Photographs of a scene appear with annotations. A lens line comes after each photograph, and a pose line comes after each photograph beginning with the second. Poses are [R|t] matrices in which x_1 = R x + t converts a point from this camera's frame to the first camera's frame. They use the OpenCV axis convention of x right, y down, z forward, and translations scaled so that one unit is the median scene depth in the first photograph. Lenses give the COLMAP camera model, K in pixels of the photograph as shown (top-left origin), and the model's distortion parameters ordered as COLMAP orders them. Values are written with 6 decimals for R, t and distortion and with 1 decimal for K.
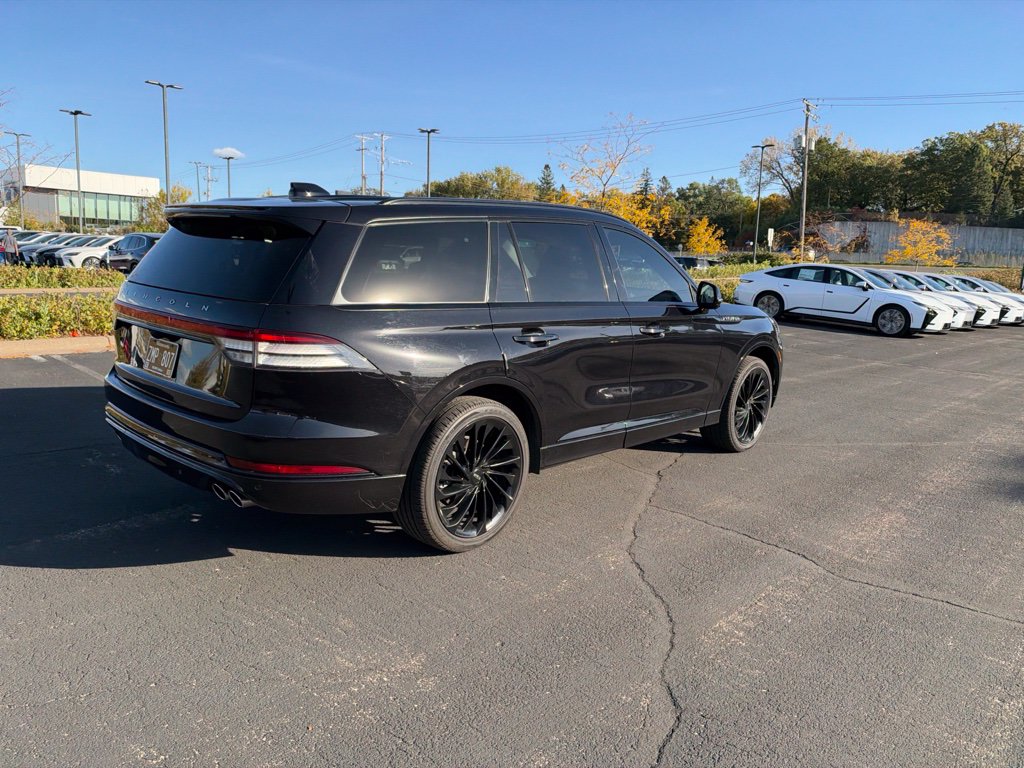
lens RADIAL K [[736.3, 0, 512.0], [0, 736.3, 384.0], [0, 0, 1]] dist [0.020645, -0.043872]
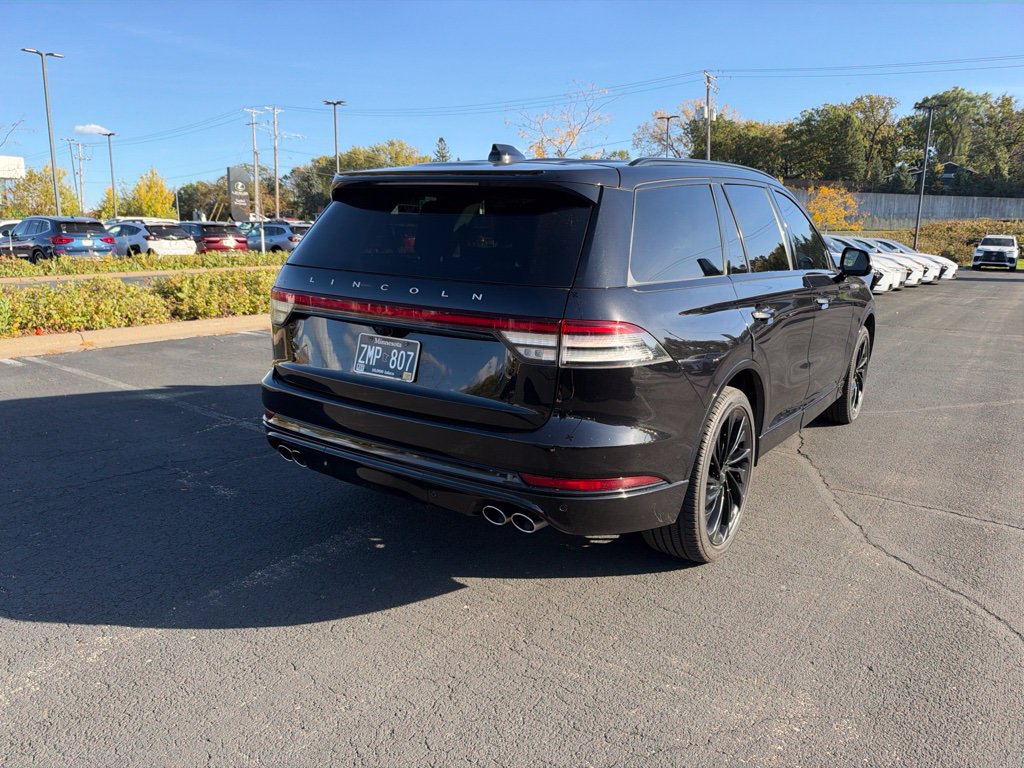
lens RADIAL K [[737.2, 0, 509.9], [0, 737.2, 373.7], [0, 0, 1]] dist [-0.005152, -0.005228]
pose [[0.989542, -0.051817, 0.134619, -0.156570], [0.049070, 0.998515, 0.023653, -0.010927], [-0.135644, -0.016800, 0.990615, 0.059106]]
